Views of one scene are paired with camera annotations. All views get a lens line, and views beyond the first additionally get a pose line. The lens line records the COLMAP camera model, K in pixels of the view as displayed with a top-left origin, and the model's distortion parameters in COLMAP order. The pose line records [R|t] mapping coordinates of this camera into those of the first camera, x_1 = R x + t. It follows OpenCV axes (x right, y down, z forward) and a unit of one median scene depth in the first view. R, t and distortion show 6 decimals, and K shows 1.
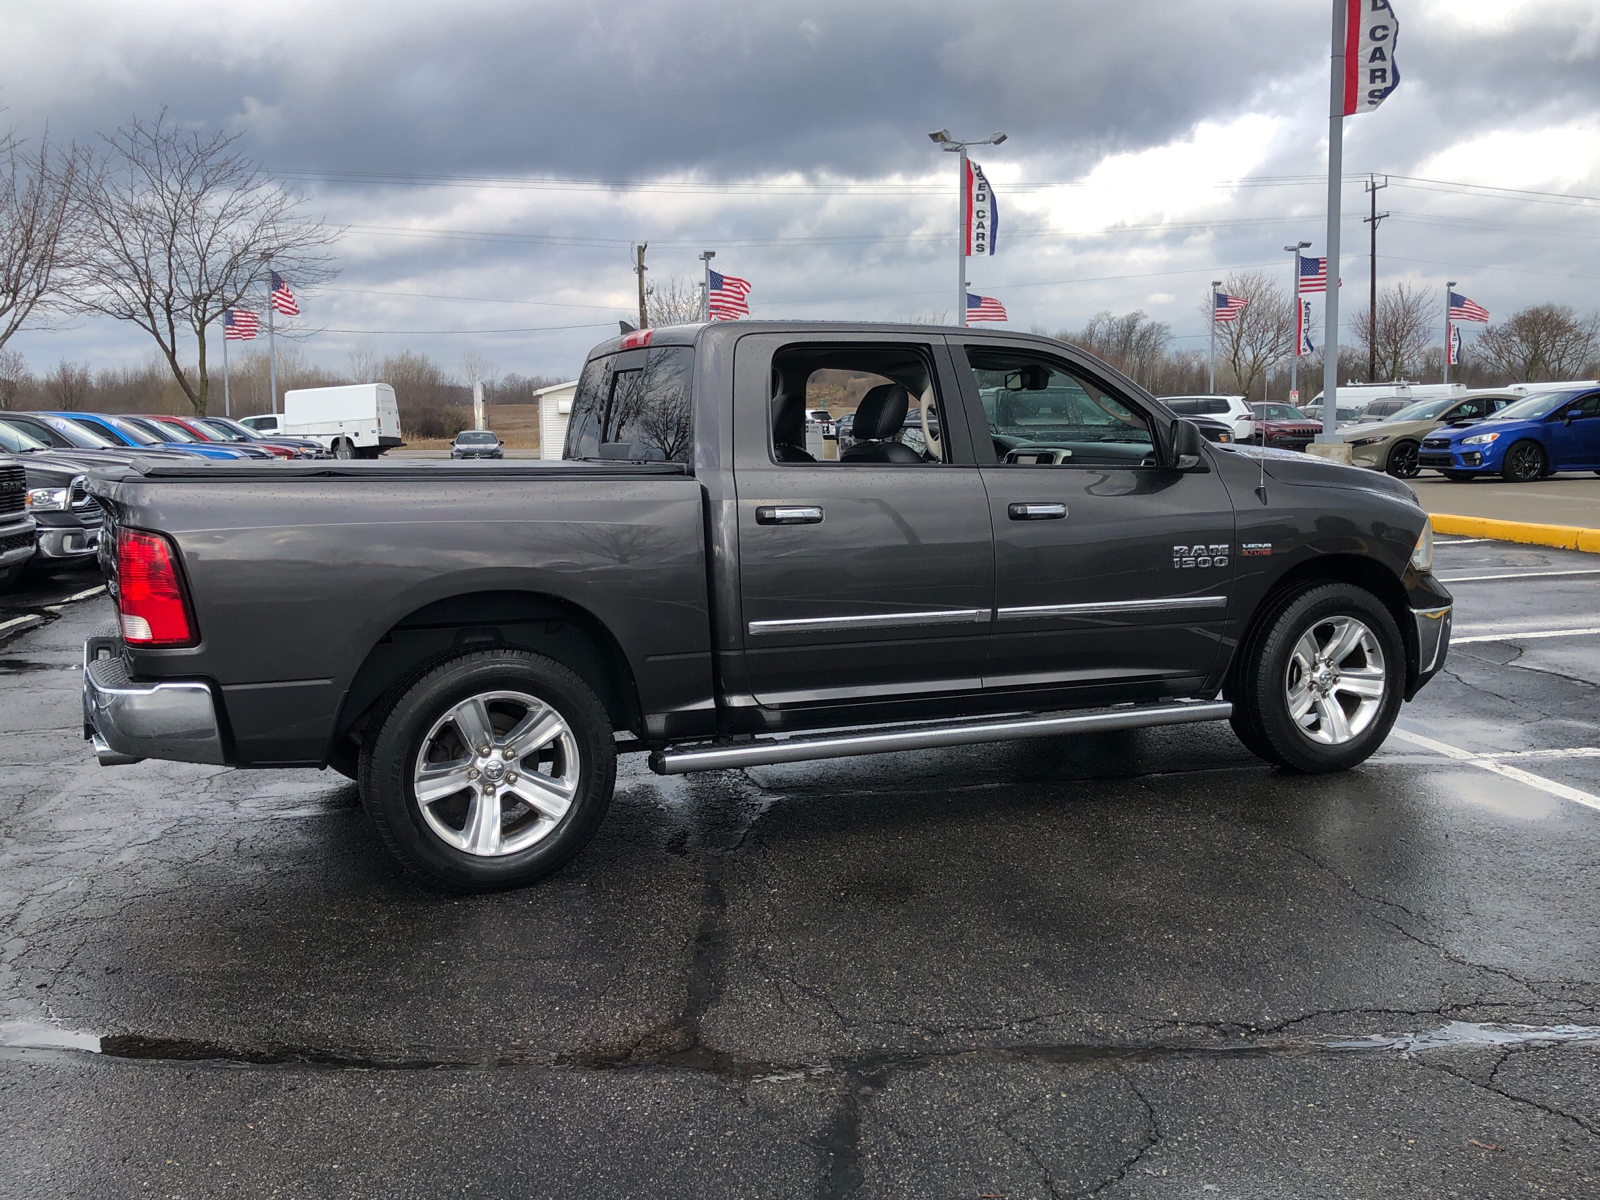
lens RADIAL K [[1545.3, 0, 800.0], [0, 1545.3, 600.0], [0, 0, 1]] dist [0.072986, -0.145644]
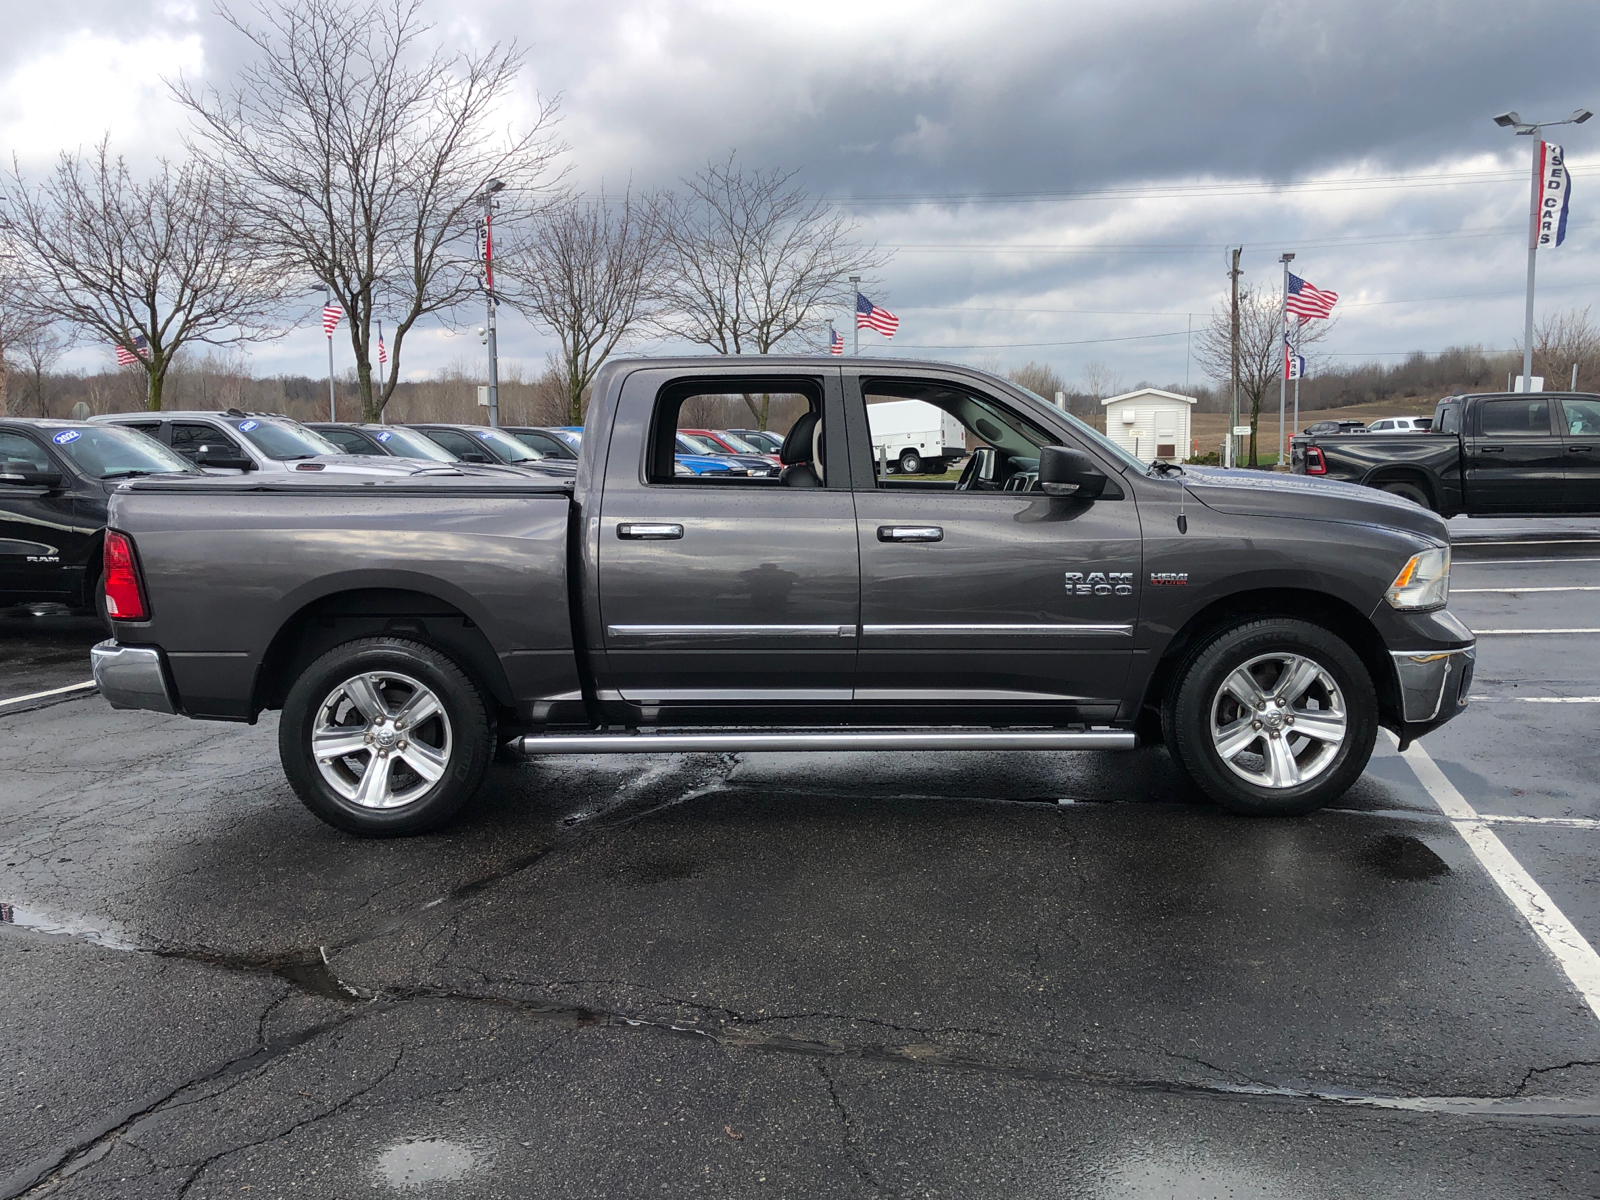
lens RADIAL K [[1545.3, 0, 800.0], [0, 1545.3, 600.0], [0, 0, 1]] dist [0.072986, -0.145644]
pose [[0.919133, 0.042643, -0.391634, 0.471434], [-0.044826, 0.998988, 0.003571, -0.012800], [0.391390, 0.014274, 0.920114, 0.012317]]
